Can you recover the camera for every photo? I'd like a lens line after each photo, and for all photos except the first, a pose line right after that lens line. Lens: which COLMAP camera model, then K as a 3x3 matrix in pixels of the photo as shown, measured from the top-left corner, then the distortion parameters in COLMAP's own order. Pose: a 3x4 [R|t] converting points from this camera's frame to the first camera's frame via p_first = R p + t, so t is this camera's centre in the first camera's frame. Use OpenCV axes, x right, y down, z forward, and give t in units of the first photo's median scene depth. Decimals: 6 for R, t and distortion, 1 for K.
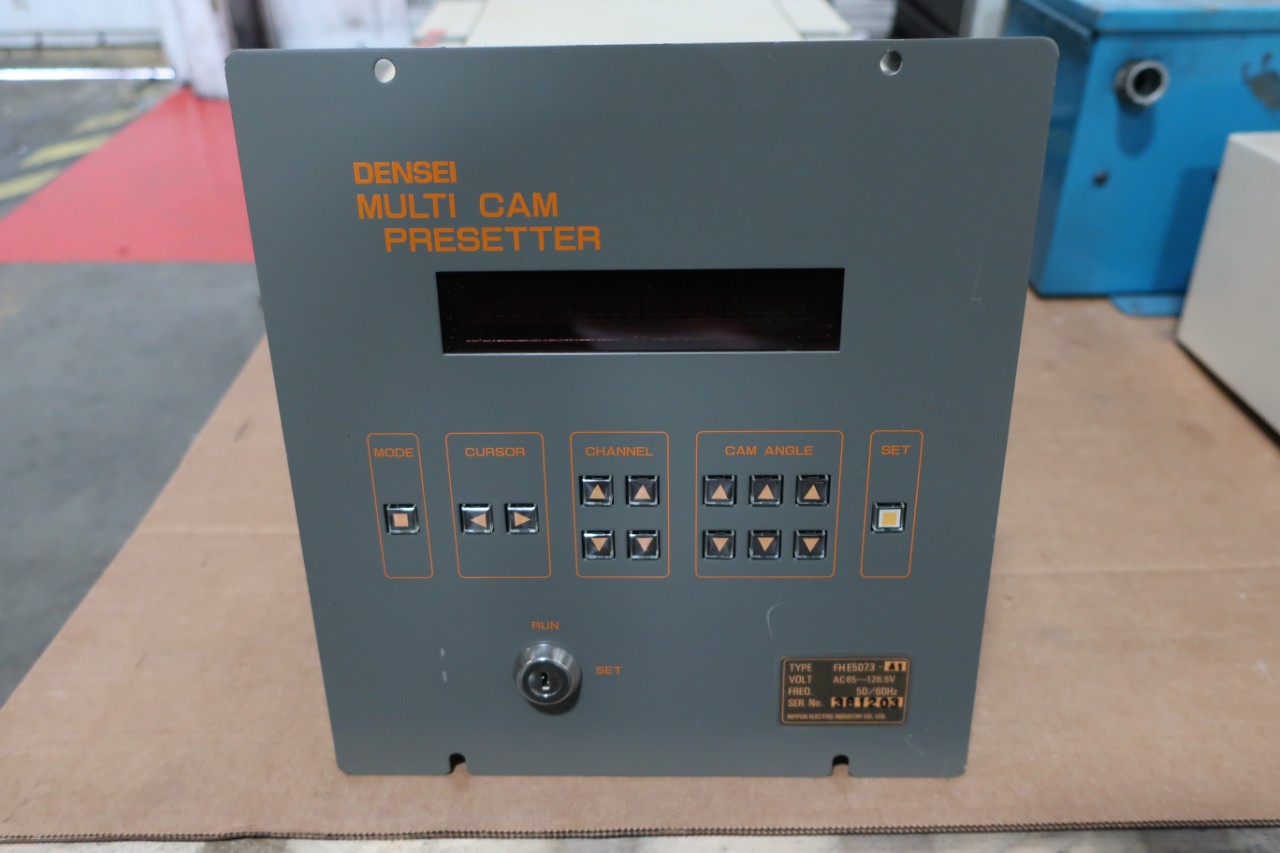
lens RADIAL K [[1016.7, 0, 640.0], [0, 1016.7, 426.5], [0, 0, 1]] dist [0.006392, 0.000335]
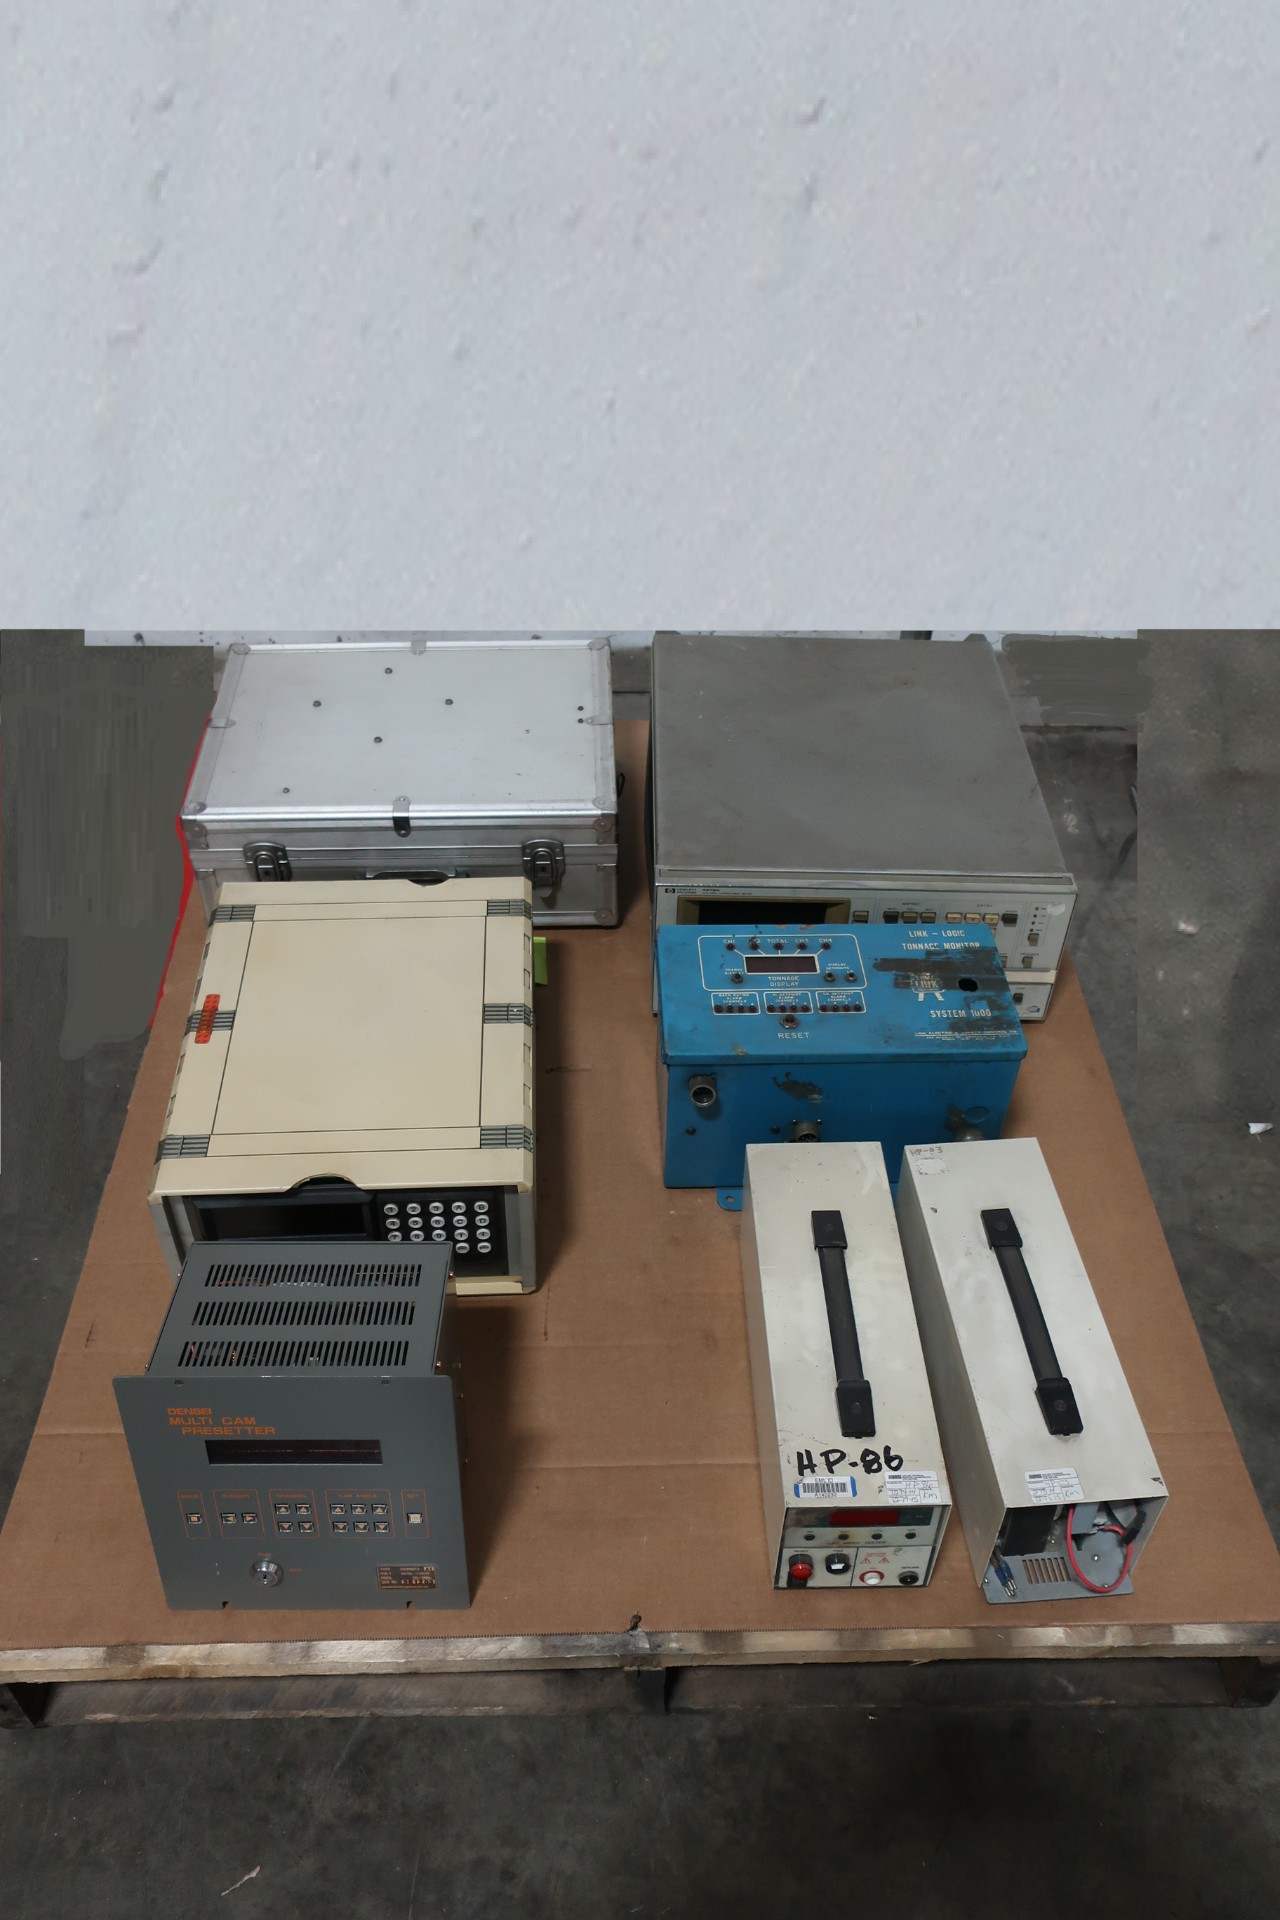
lens RADIAL K [[1525.1, 0, 640.0], [0, 1525.1, 960.0], [0, 0, 1]] dist [0.006392, 0.000335]
pose [[0.999045, 0.005112, 0.043401, 0.540356], [-0.012241, 0.986113, 0.165625, -1.547092], [-0.041952, -0.165998, 0.985233, -1.952948]]
